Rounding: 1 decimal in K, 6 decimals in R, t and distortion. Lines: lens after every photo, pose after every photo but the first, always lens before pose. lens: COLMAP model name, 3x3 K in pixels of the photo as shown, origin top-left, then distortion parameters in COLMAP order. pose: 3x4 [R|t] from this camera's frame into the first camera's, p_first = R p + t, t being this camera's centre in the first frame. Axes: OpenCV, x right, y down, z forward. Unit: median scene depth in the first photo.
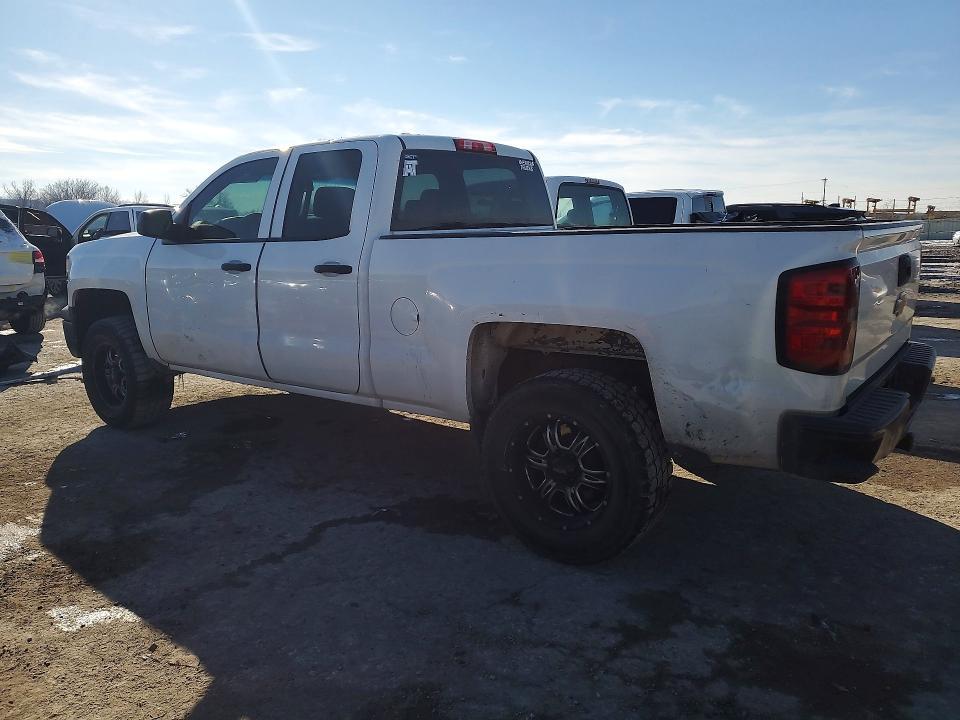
lens RADIAL K [[757.7, 0, 477.3], [0, 757.7, 356.8], [0, 0, 1]] dist [0.014682, 0.008252]
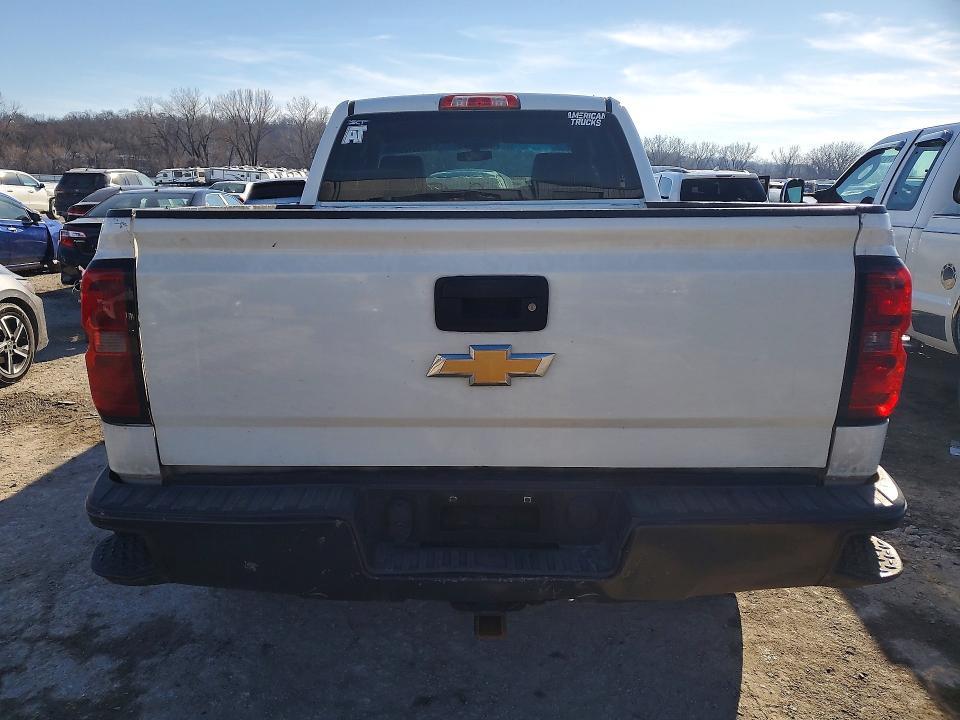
lens RADIAL K [[757.7, 0, 464.8], [0, 757.7, 374.9], [0, 0, 1]] dist [0.014682, 0.008252]
pose [[0.570022, 0.206899, -0.795152, 0.656230], [-0.151981, 0.977626, 0.145428, -0.093382], [0.807450, 0.037951, 0.588713, 0.461184]]
